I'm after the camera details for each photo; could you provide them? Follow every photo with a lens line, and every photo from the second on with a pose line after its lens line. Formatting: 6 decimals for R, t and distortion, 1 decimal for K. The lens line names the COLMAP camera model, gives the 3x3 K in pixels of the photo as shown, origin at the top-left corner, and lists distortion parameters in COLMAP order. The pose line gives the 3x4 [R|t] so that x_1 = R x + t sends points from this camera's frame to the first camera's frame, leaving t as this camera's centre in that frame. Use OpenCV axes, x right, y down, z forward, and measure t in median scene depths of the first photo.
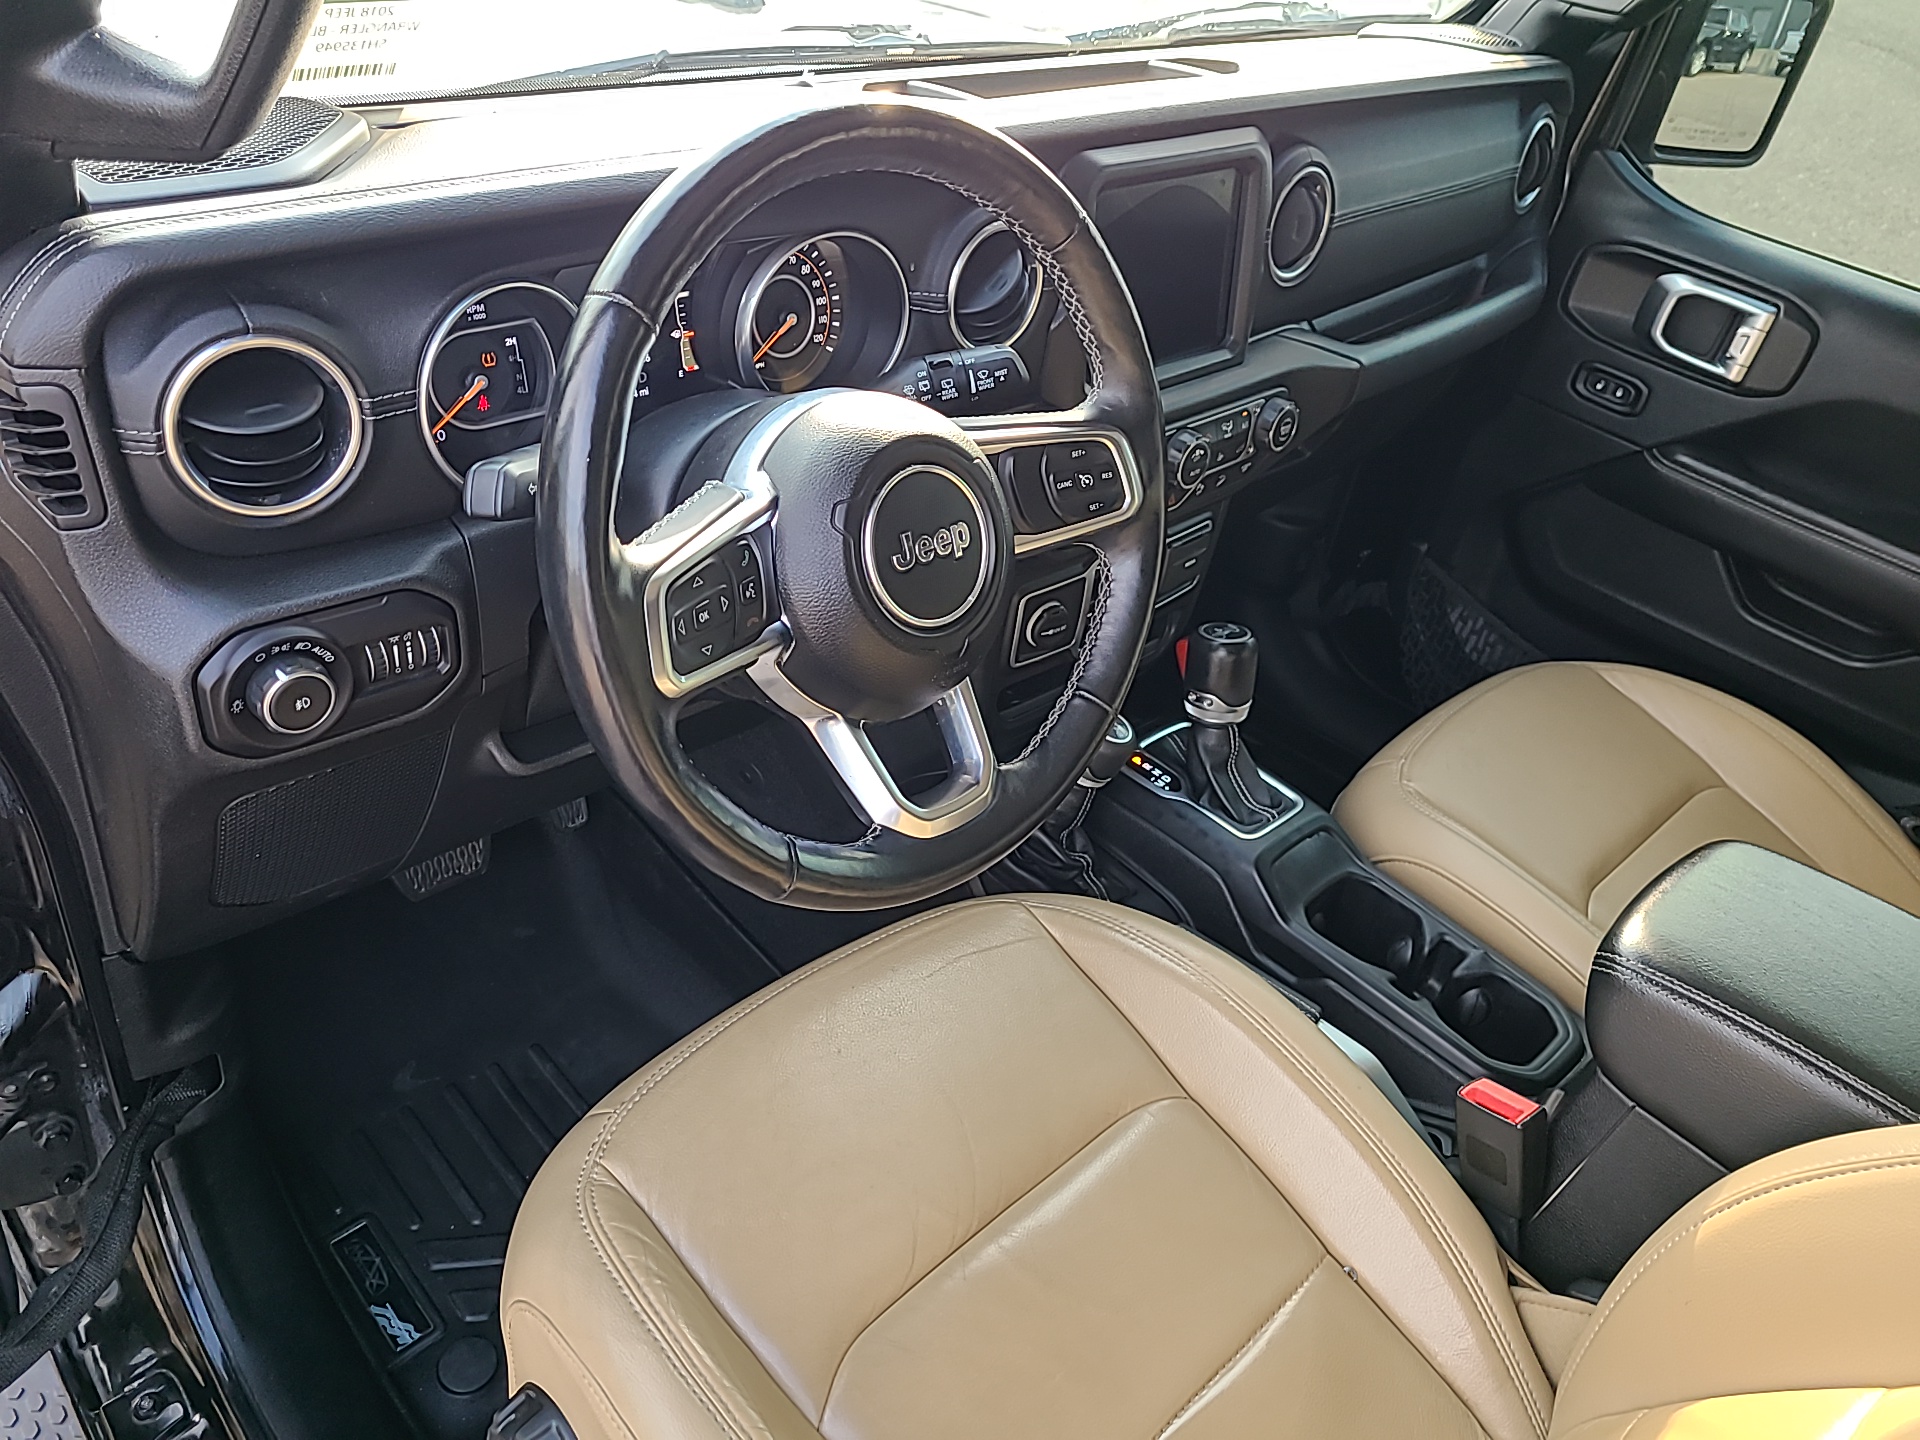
lens RADIAL K [[1469.9, 0, 943.0], [0, 1469.9, 728.9], [0, 0, 1]] dist [0.026032, -0.001342]
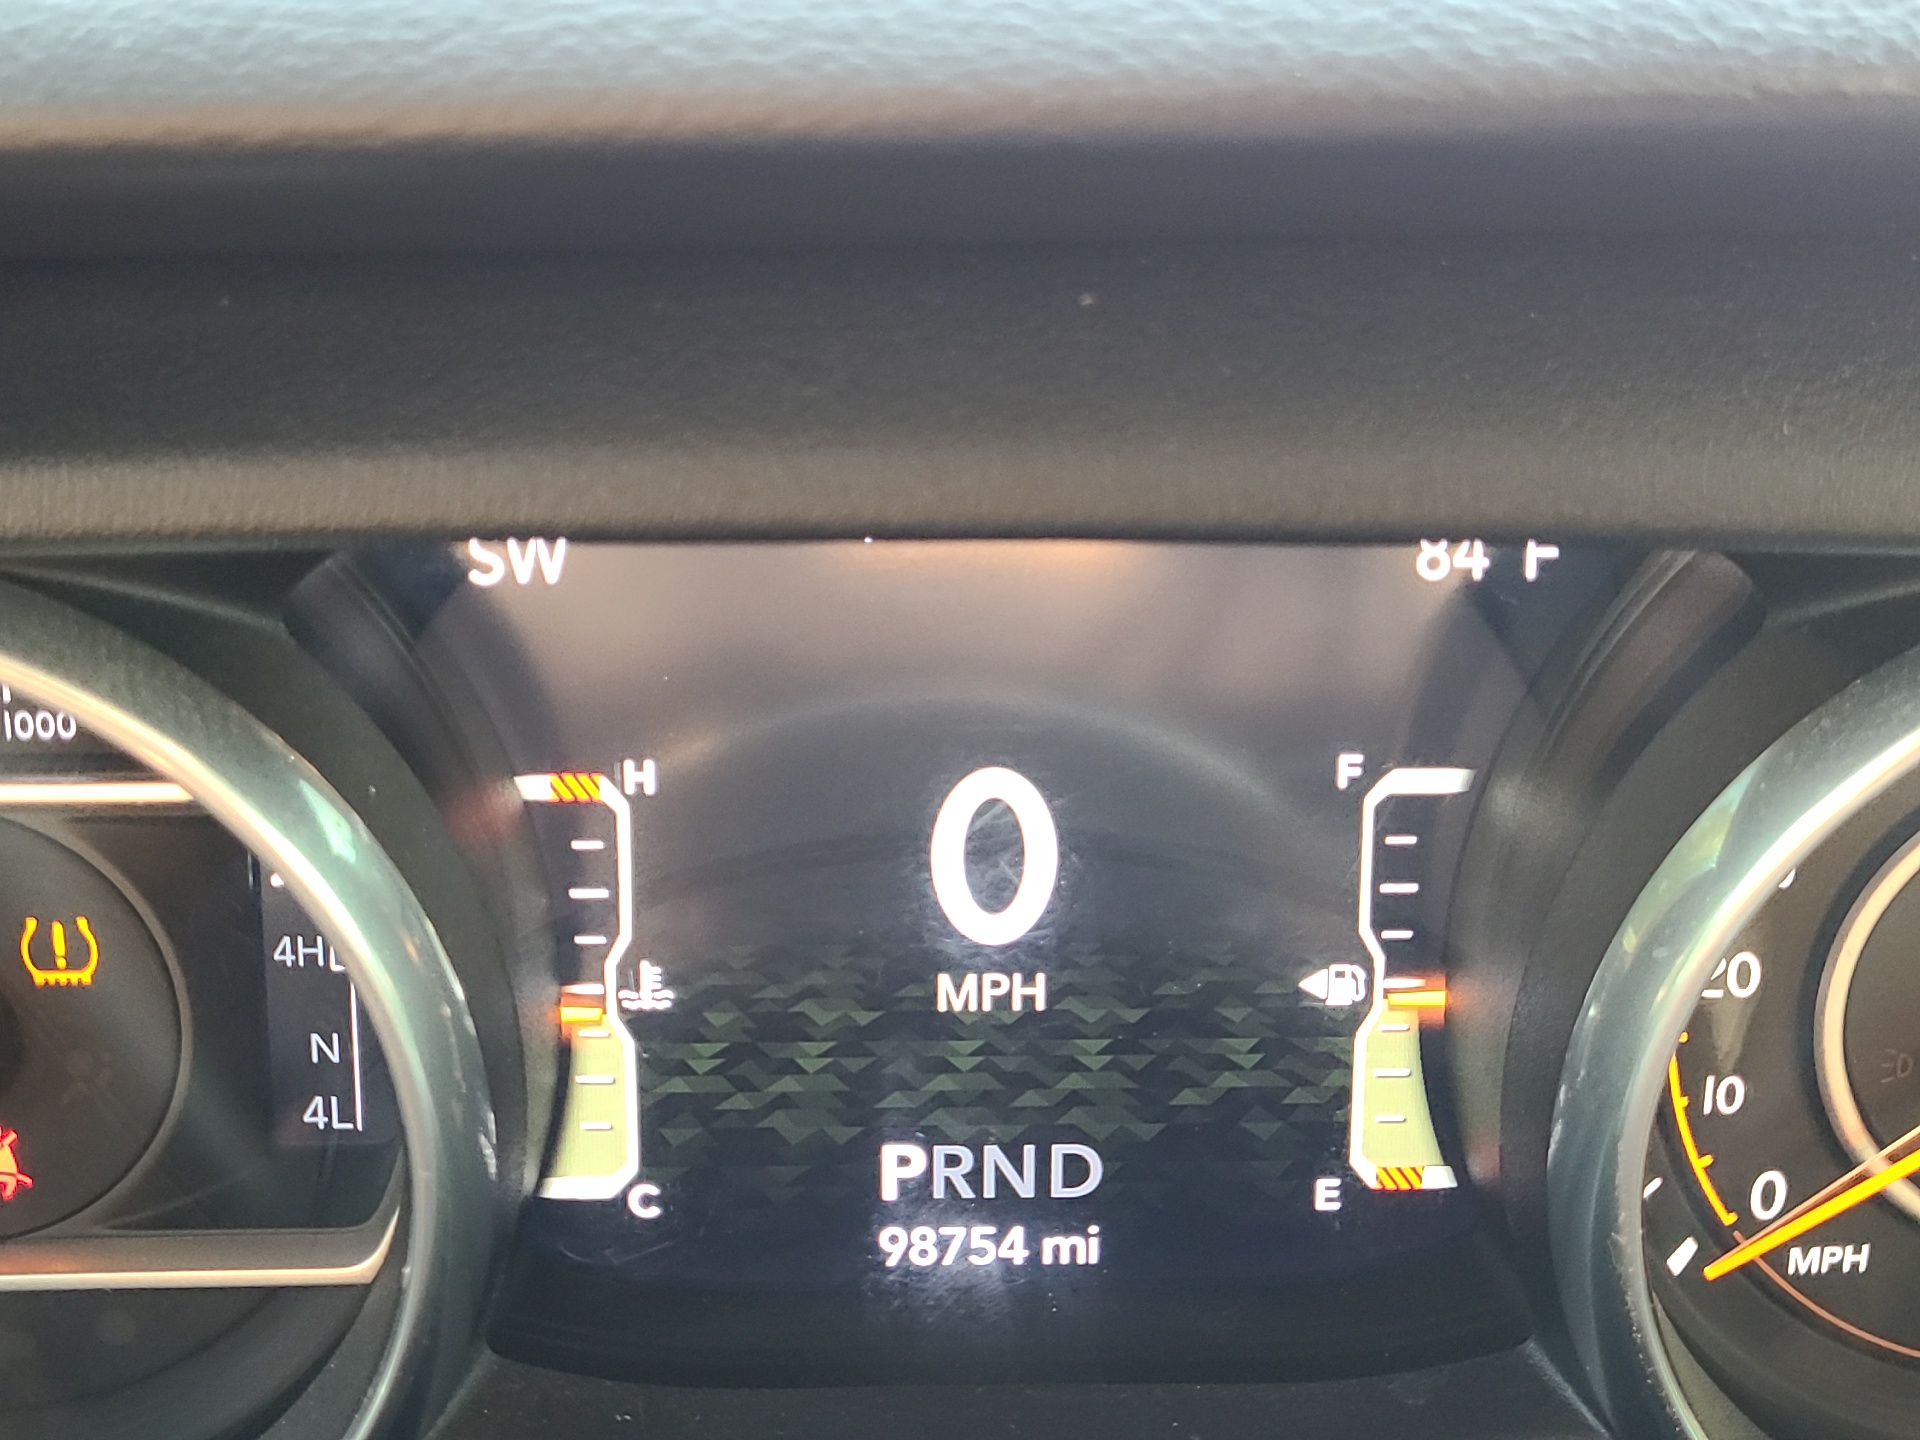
lens RADIAL K [[2687.2, 0, 916.9], [0, 2687.2, 721.9], [0, 0, 1]] dist [0.002837, 0.024592]
pose [[0.731627, 0.191582, -0.654231, -0.014206], [-0.325163, 0.941563, -0.087906, -0.249065], [0.599159, 0.277046, 0.751168, 0.710741]]
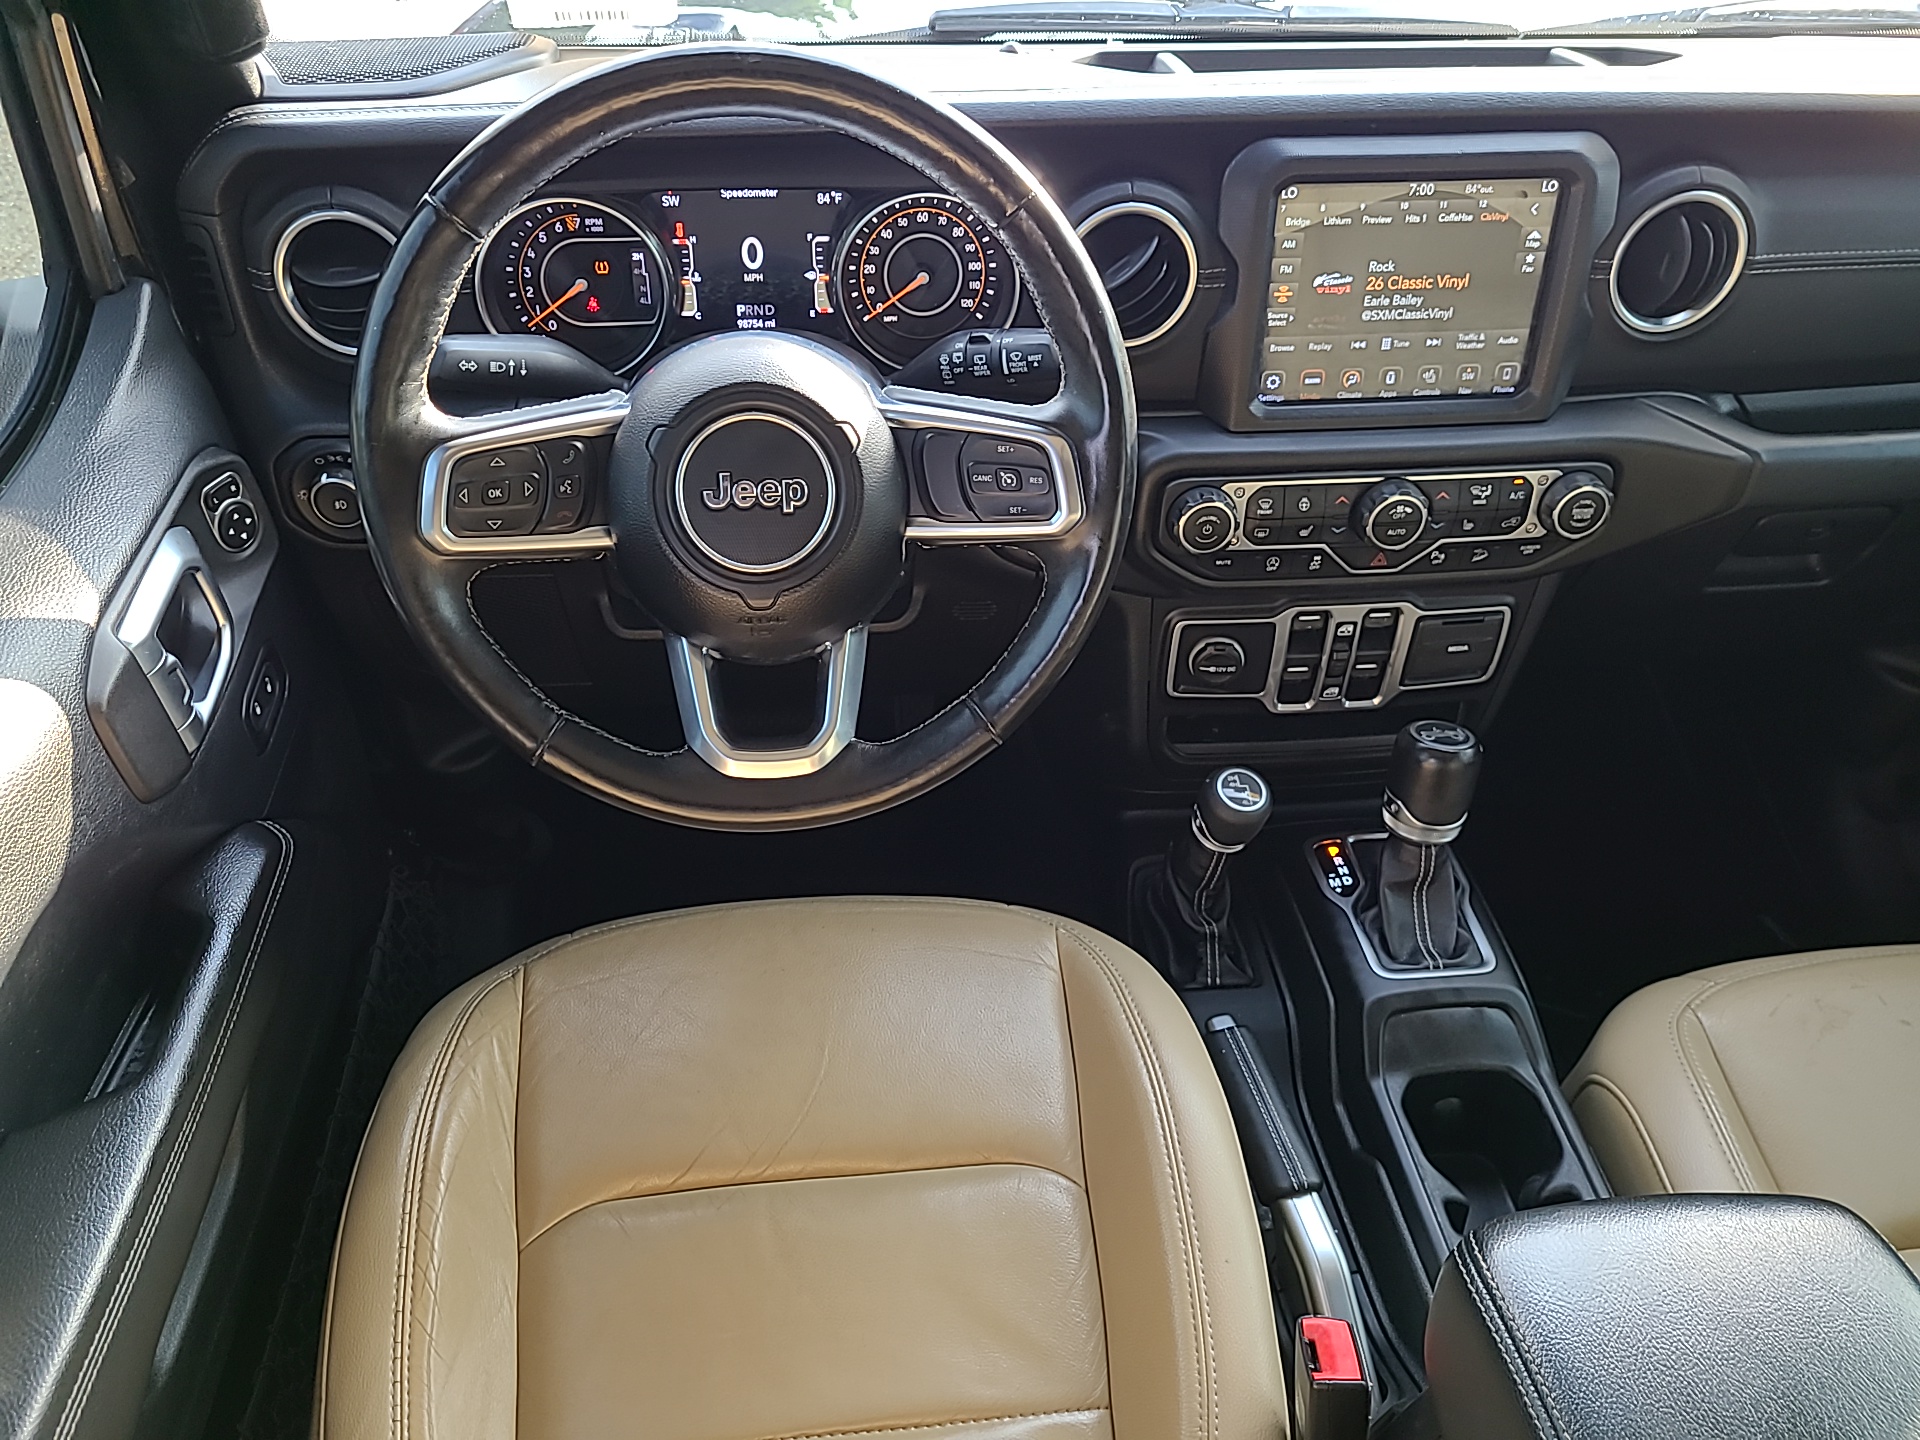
lens RADIAL K [[1469.9, 0, 943.0], [0, 1469.9, 728.9], [0, 0, 1]] dist [0.026032, -0.001342]
pose [[0.777636, 0.298396, -0.553392, 0.570138], [-0.295706, 0.950351, 0.096909, -0.086910], [0.554834, 0.088282, 0.827264, 0.199567]]
